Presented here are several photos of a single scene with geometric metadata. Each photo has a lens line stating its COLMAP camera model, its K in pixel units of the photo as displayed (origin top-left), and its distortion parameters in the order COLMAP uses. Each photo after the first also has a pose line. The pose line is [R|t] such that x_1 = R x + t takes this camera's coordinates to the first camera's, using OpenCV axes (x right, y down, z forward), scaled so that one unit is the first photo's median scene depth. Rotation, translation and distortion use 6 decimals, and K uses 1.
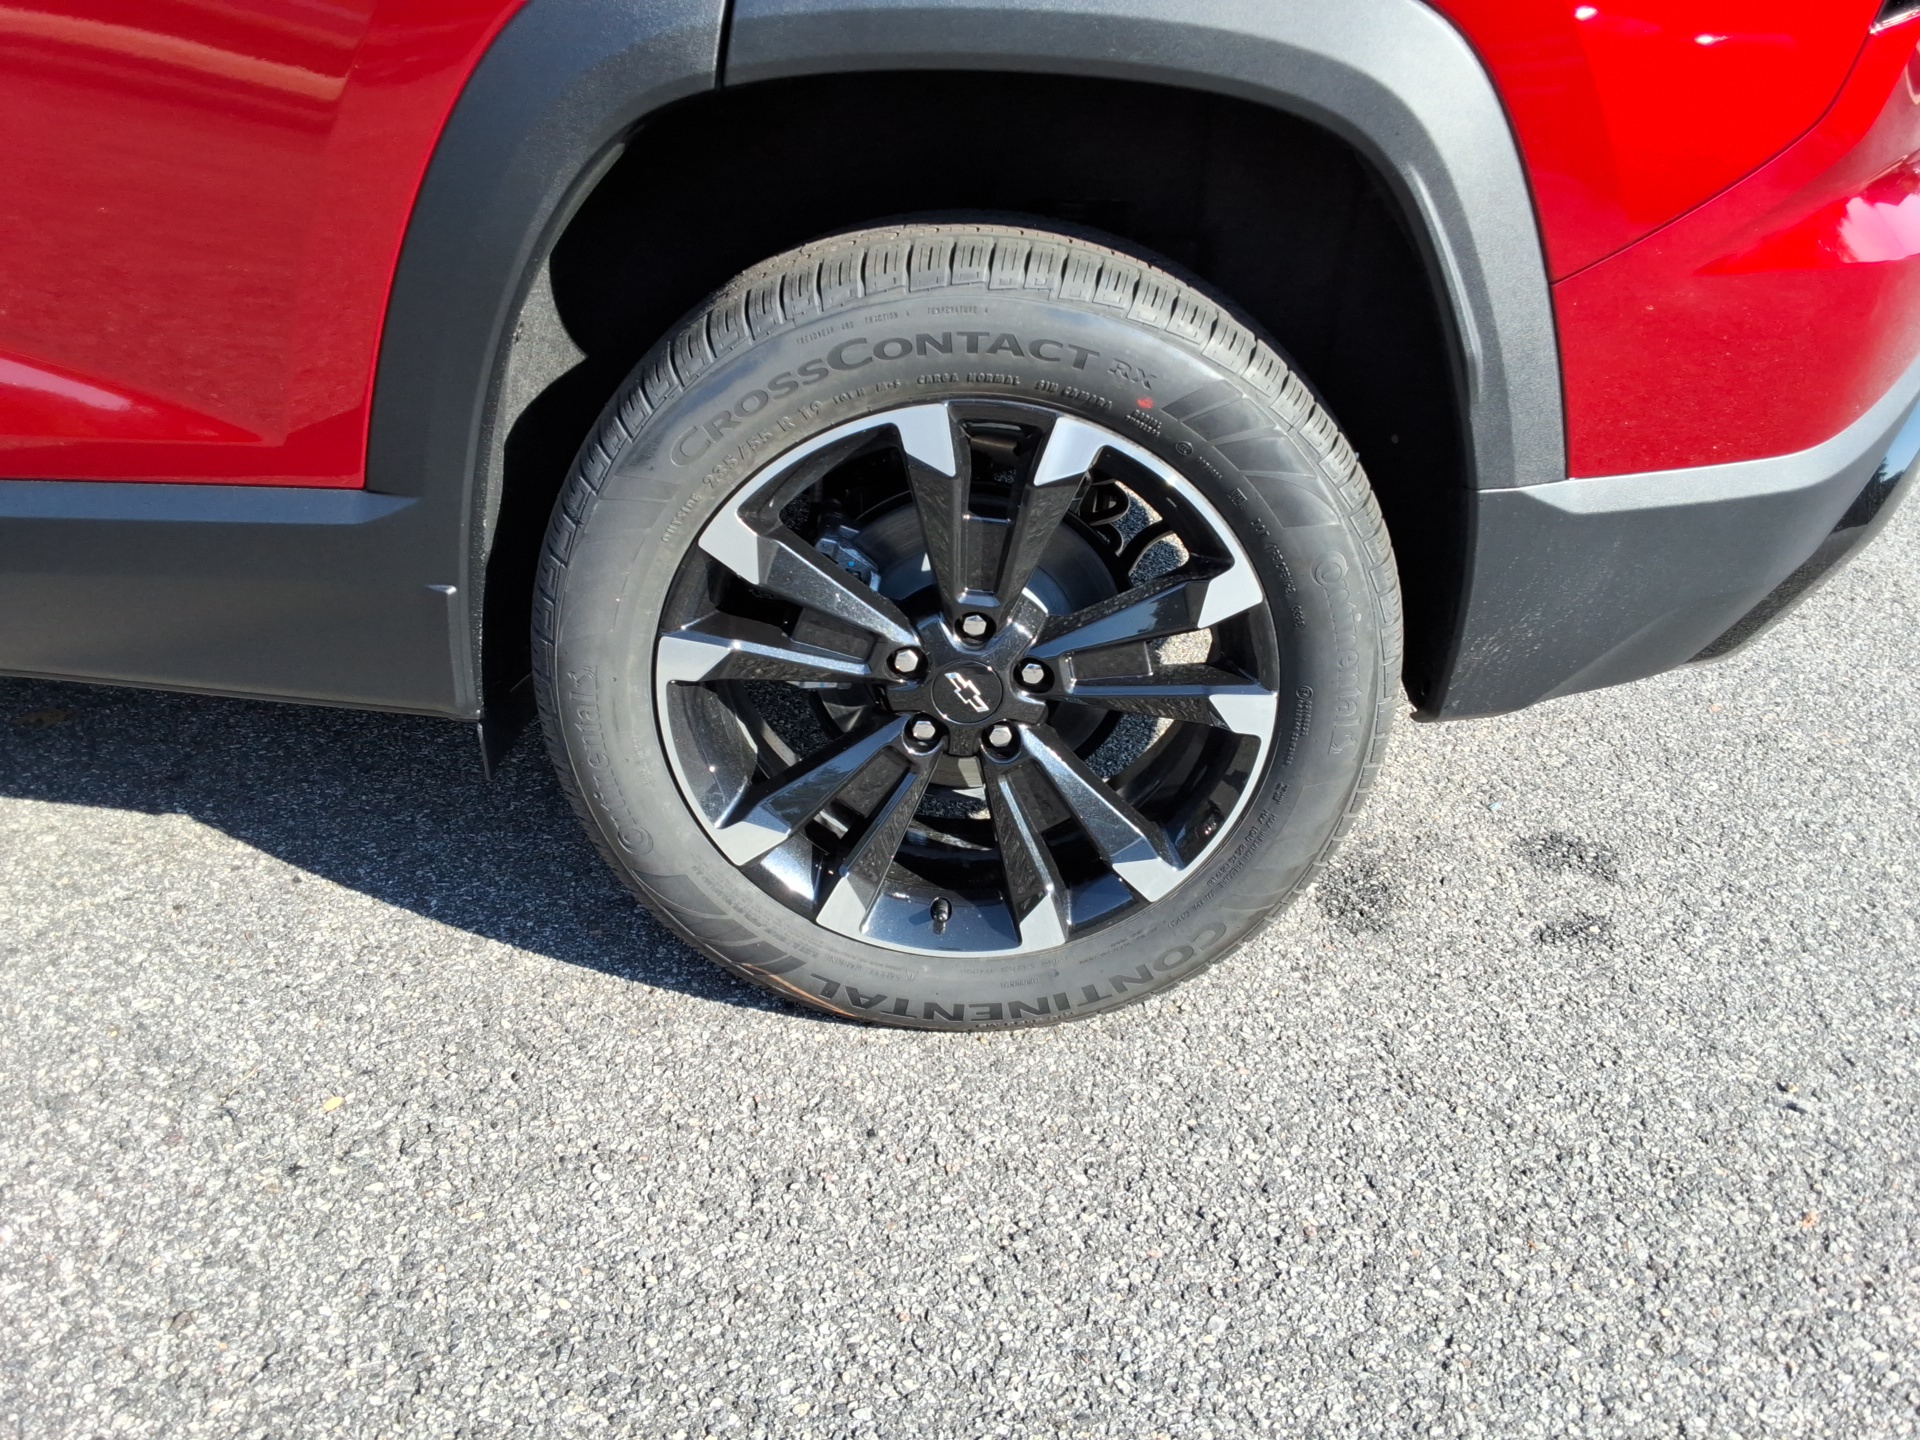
lens RADIAL K [[1547.6, 0, 974.7], [0, 1547.6, 694.5], [0, 0, 1]] dist [0.117250, -0.186953]
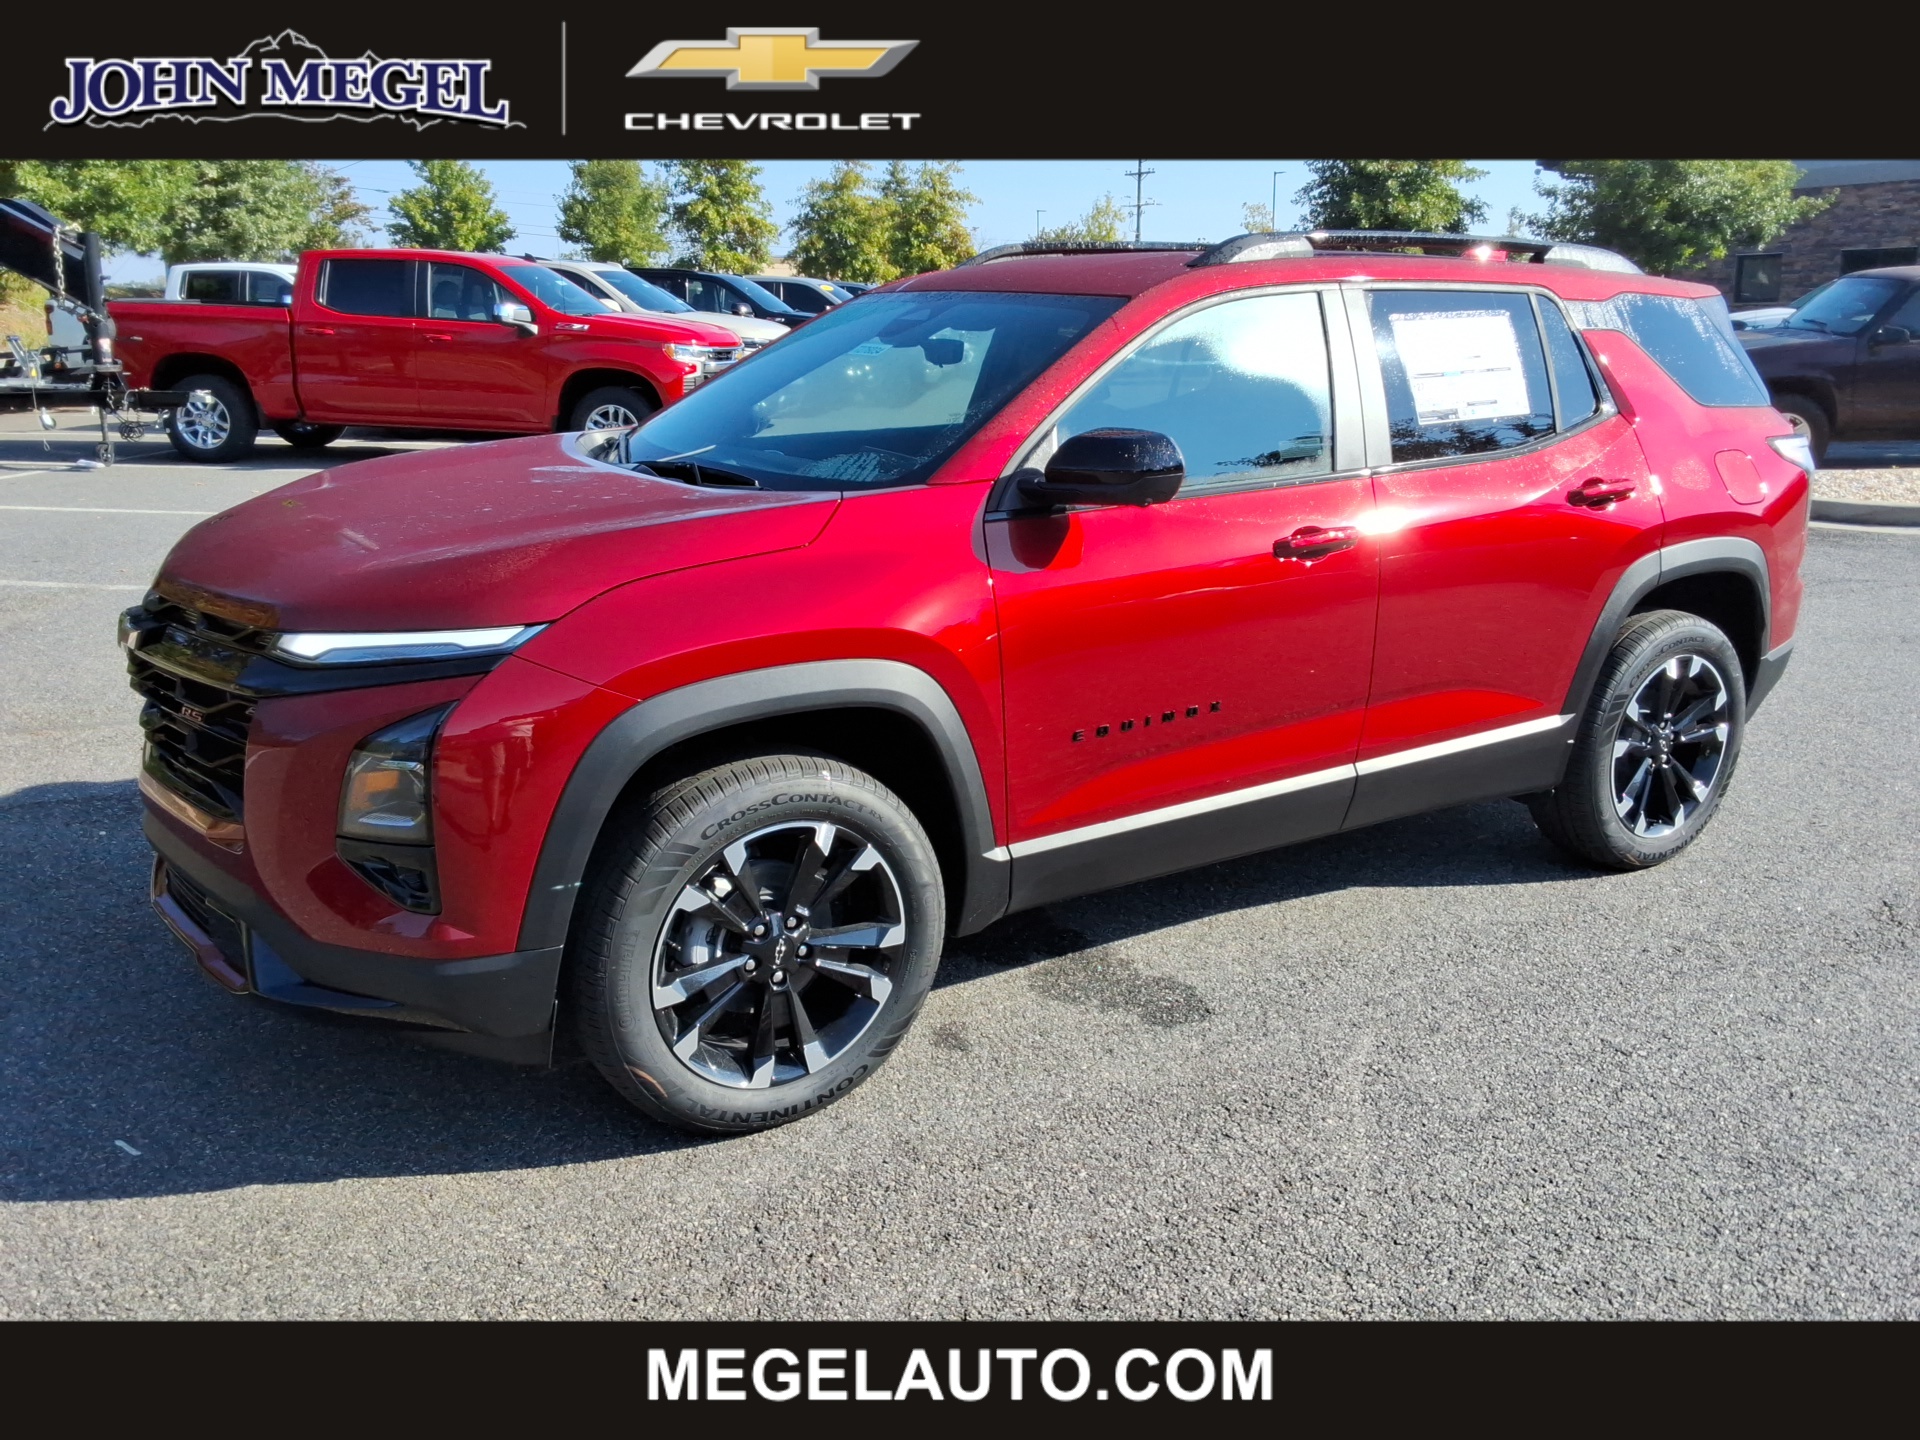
lens RADIAL K [[1547.6, 0, 974.7], [0, 1547.6, 694.5], [0, 0, 1]] dist [0.117250, -0.186953]
pose [[0.833496, -0.177214, 0.523334, -2.922589], [0.279451, 0.952301, -0.122599, -0.102672], [-0.476645, 0.248432, 0.843262, -1.125975]]
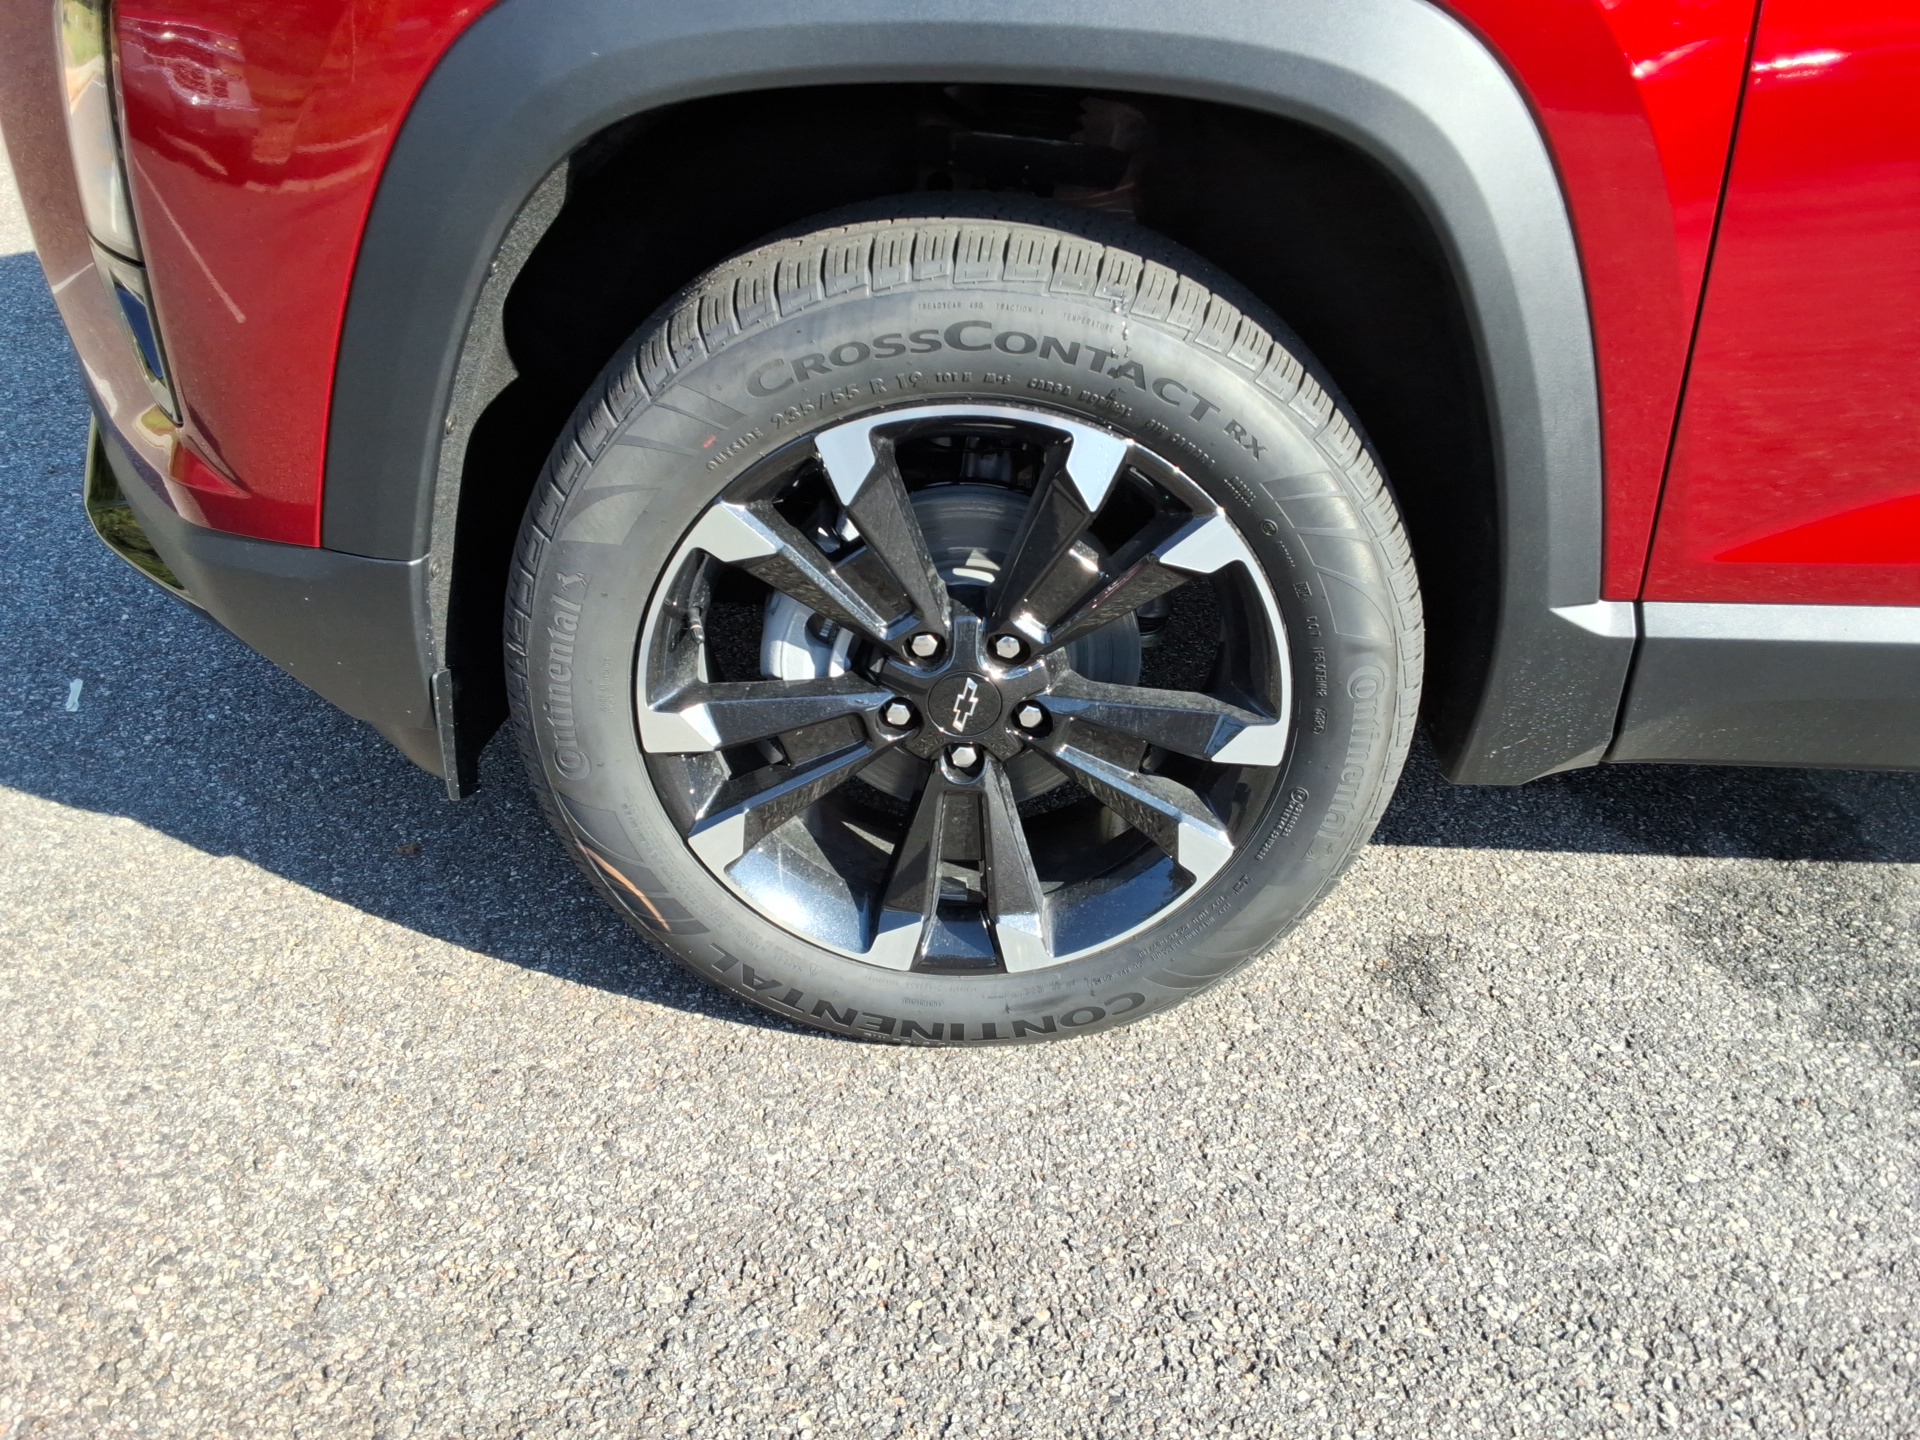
lens RADIAL K [[1547.6, 0, 974.7], [0, 1547.6, 694.5], [0, 0, 1]] dist [0.117250, -0.186953]
pose [[0.999933, -0.010840, 0.004095, -2.062978], [0.010692, 0.999342, 0.034649, -0.142080], [-0.004468, -0.034603, 0.999391, 0.009427]]
